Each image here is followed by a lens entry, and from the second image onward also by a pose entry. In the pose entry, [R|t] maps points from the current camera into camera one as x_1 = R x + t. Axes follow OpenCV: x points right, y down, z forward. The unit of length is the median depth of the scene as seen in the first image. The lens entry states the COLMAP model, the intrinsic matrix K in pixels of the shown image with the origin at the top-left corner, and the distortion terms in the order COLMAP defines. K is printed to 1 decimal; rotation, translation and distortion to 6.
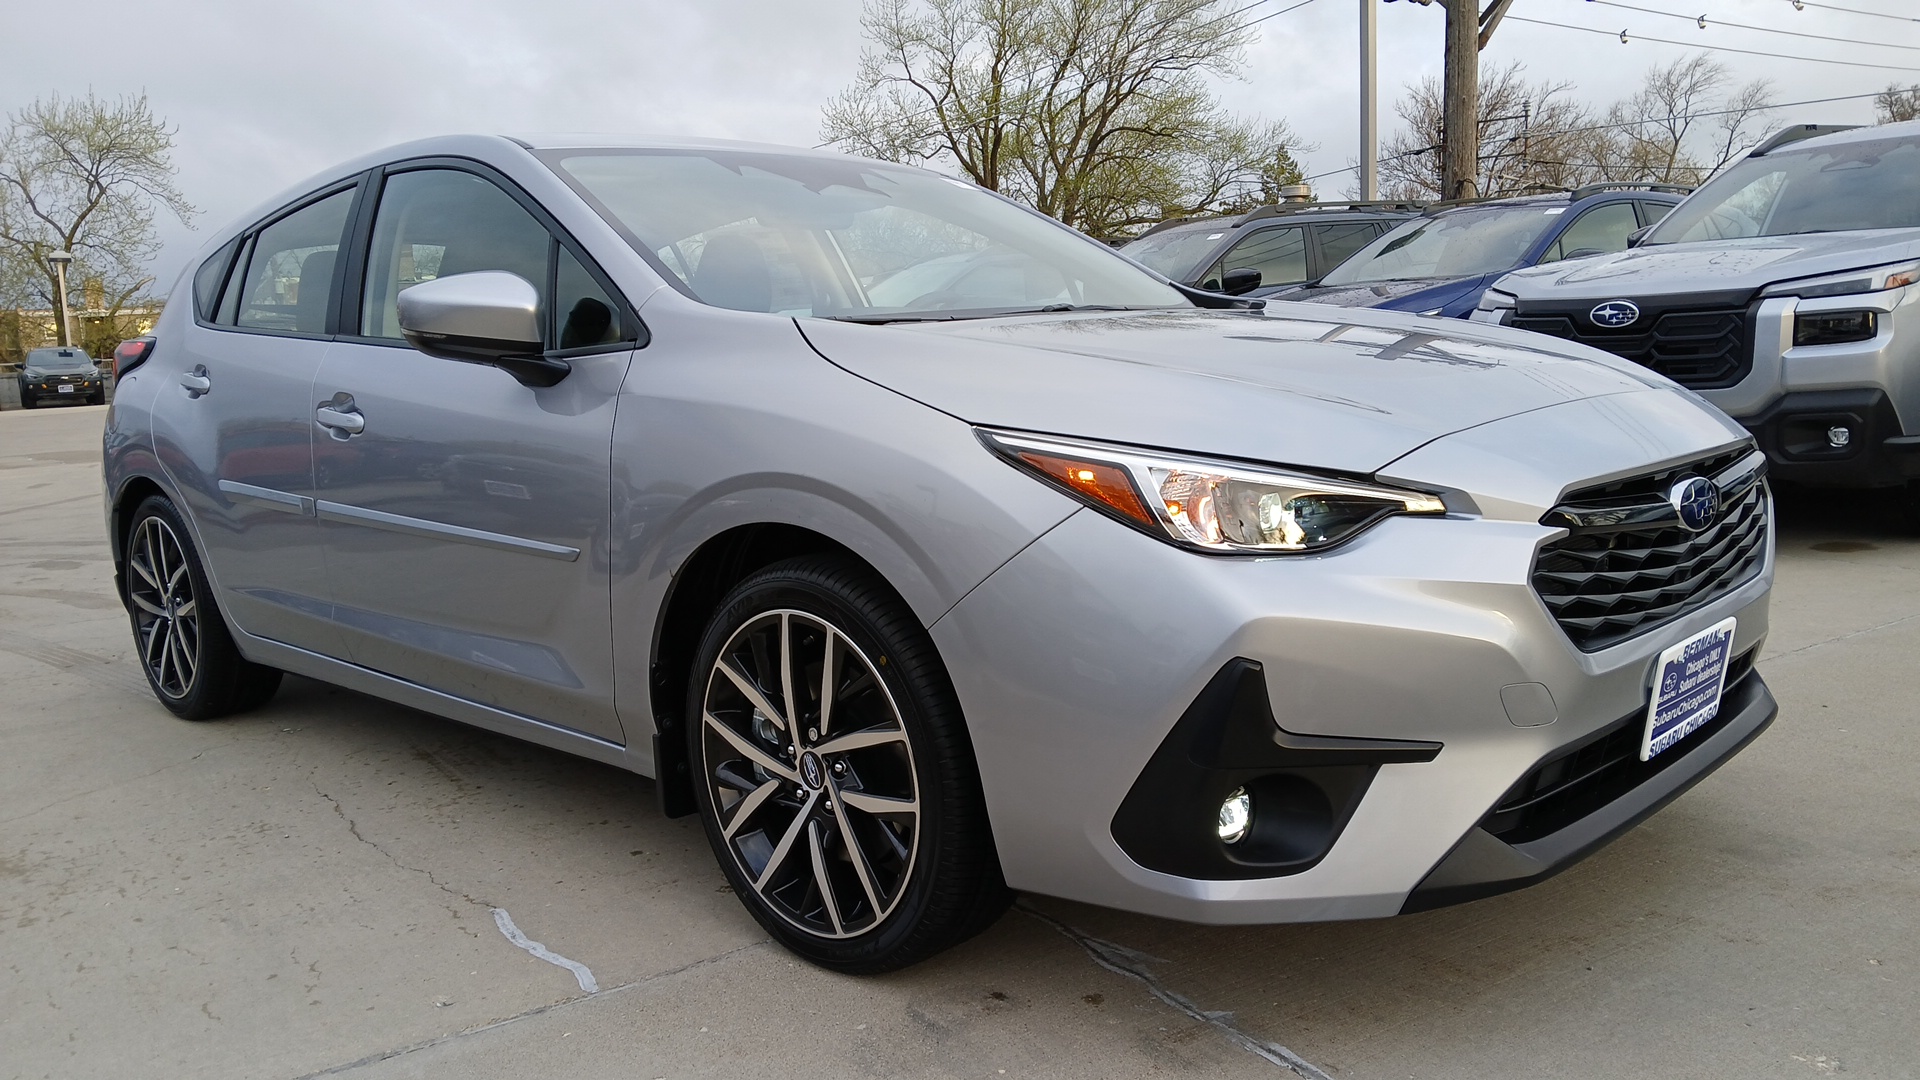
lens RADIAL K [[1465.2, 0, 960.3], [0, 1465.2, 582.6], [0, 0, 1]] dist [0.062780, -0.109337]
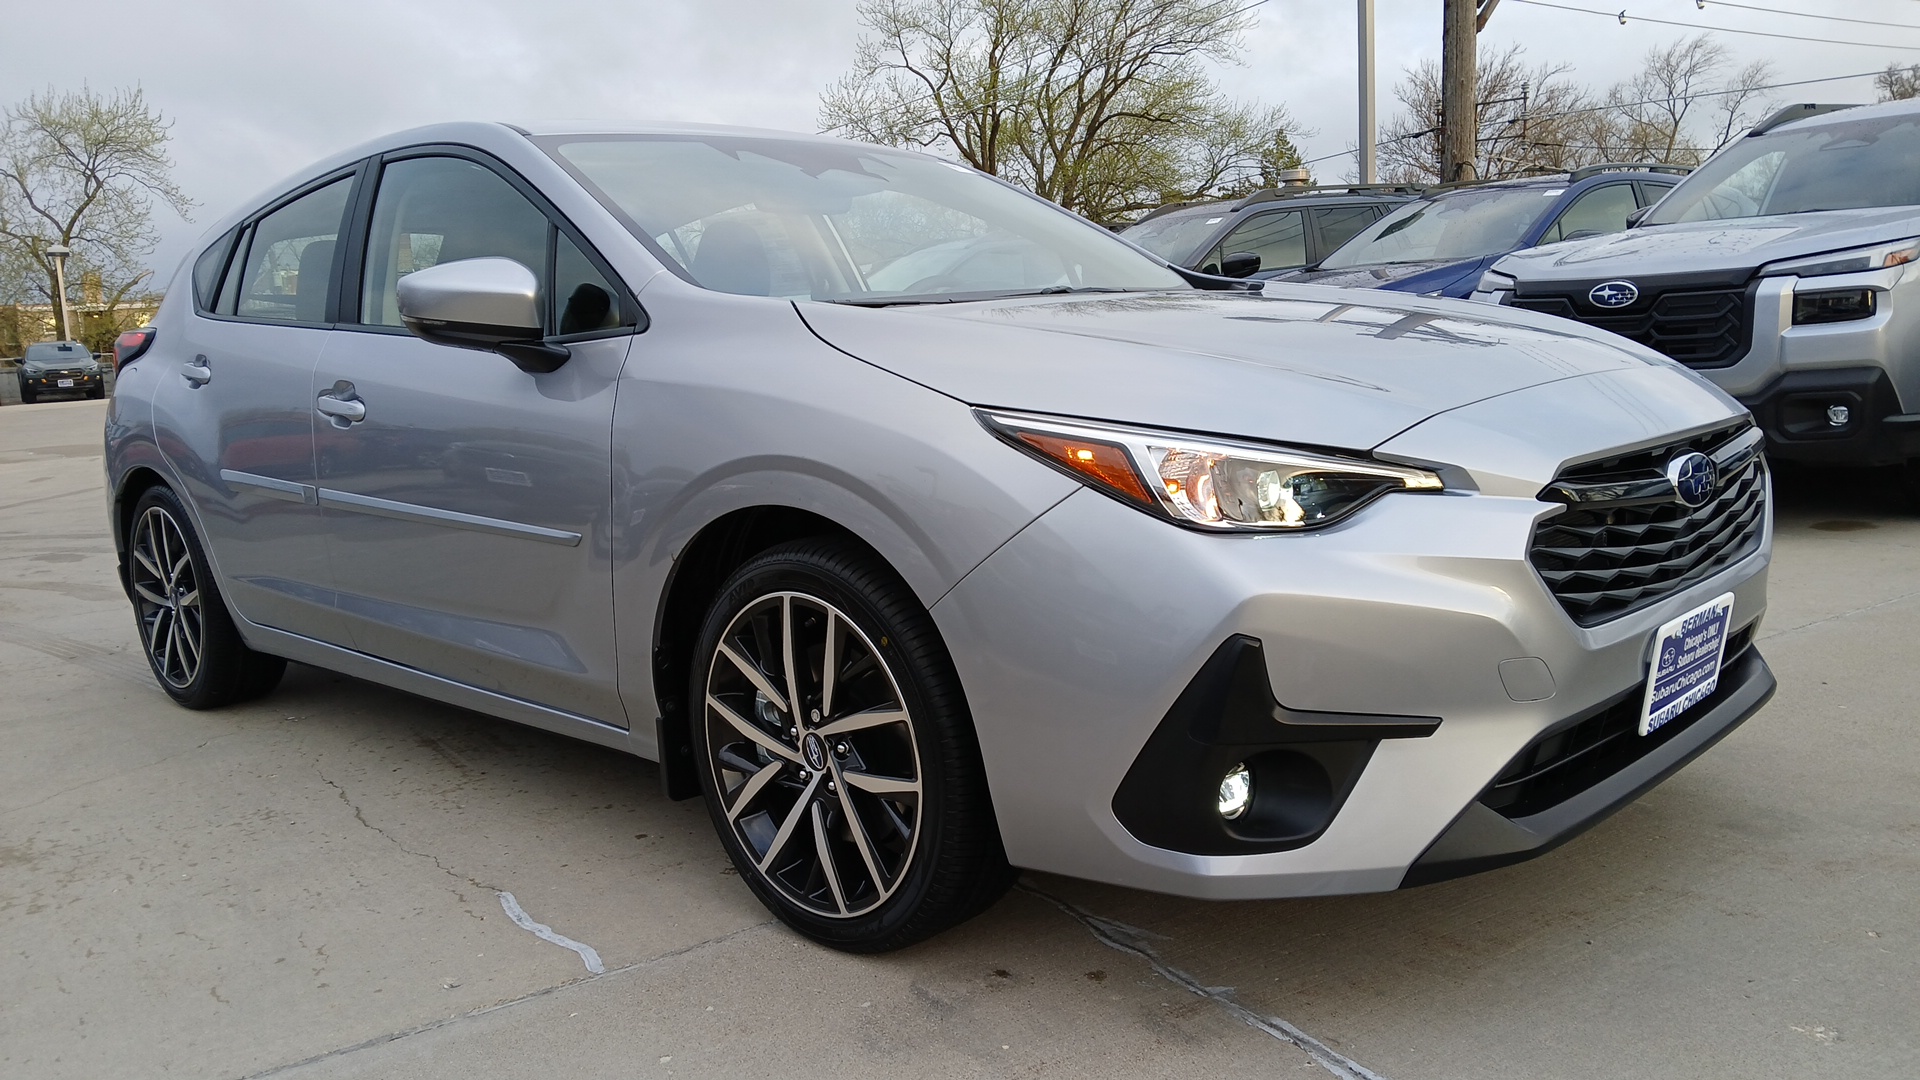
lens RADIAL K [[1465.2, 0, 960.3], [0, 1465.2, 582.6], [0, 0, 1]] dist [0.062780, -0.109337]
pose [[0.999972, -0.007435, -0.000889, 0.000359], [0.007442, 0.999941, 0.007925, 0.004215], [0.000830, -0.007931, 0.999968, -0.003601]]
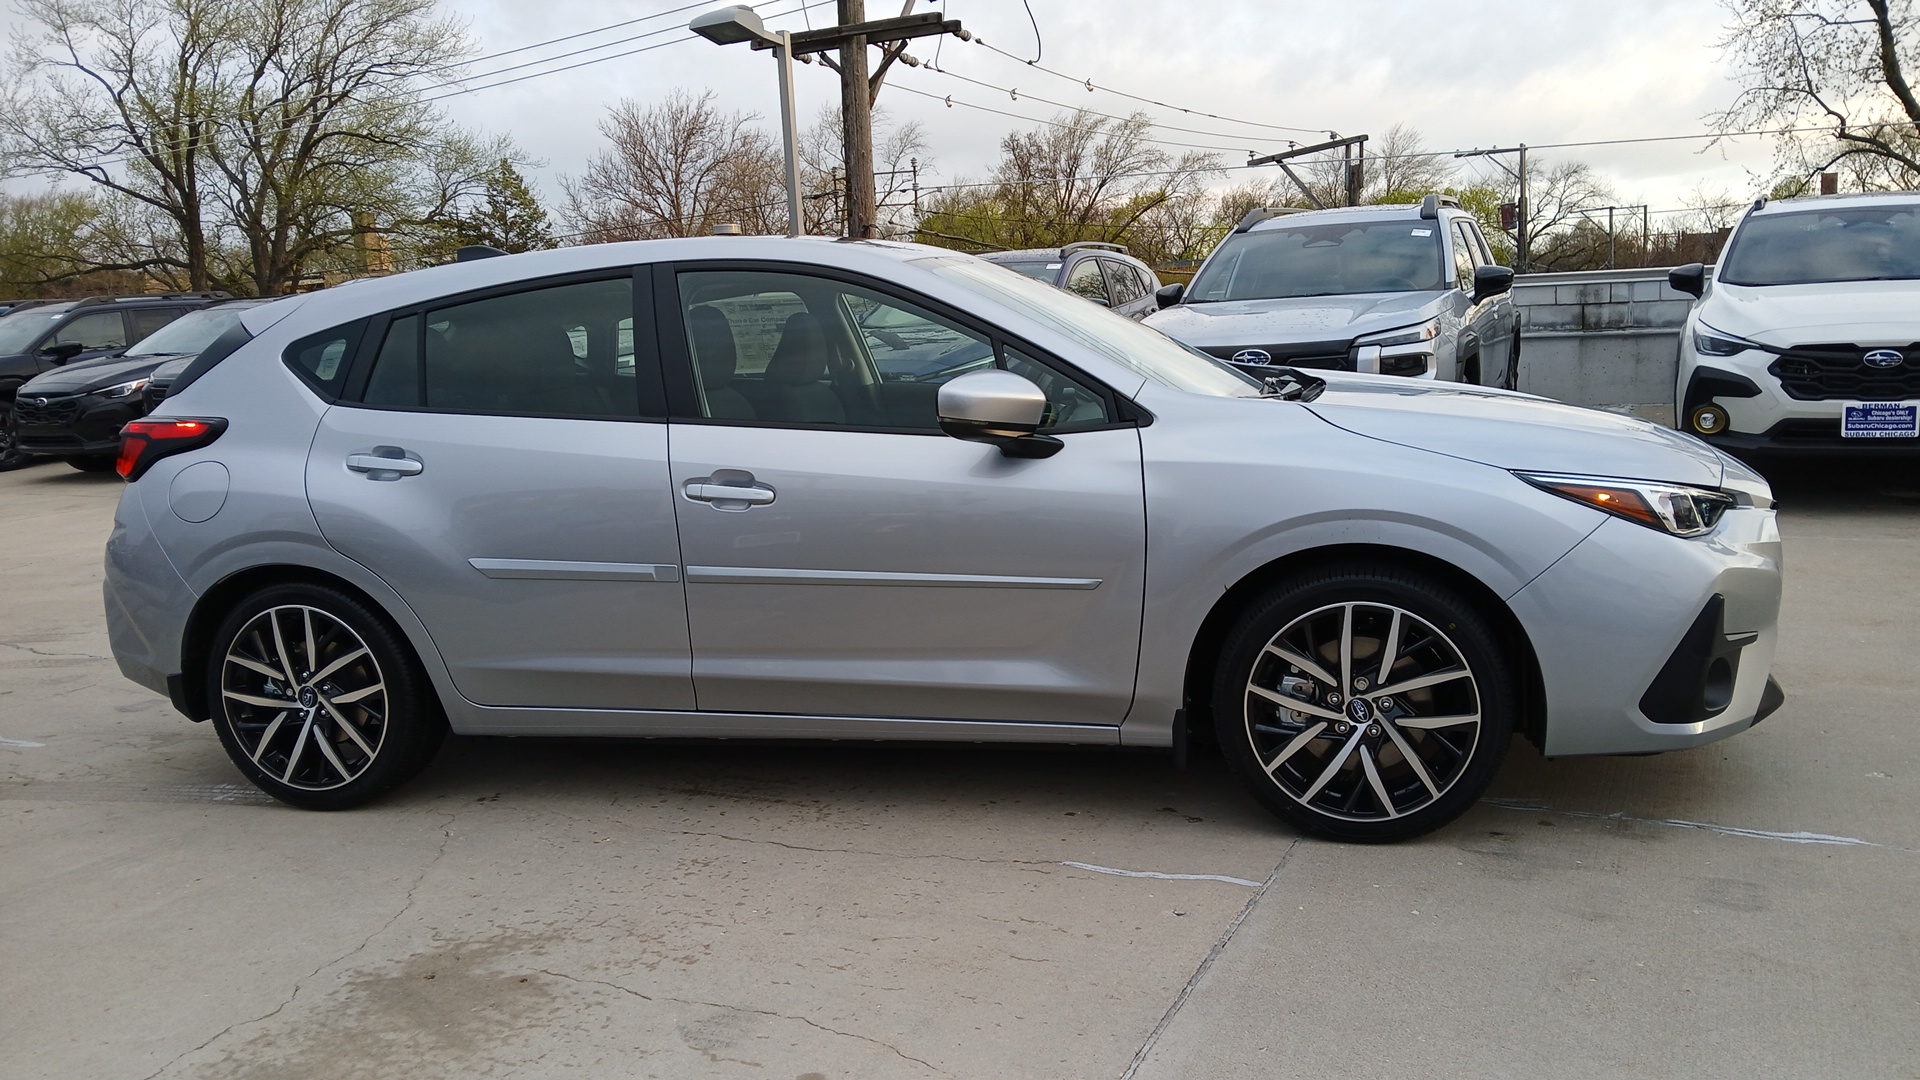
lens RADIAL K [[1465.2, 0, 960.3], [0, 1465.2, 582.6], [0, 0, 1]] dist [0.062780, -0.109337]
pose [[0.868304, -0.091062, 0.487603, -0.981241], [0.095147, 0.995327, 0.016448, -0.052158], [-0.486822, 0.032112, 0.872911, -0.080413]]
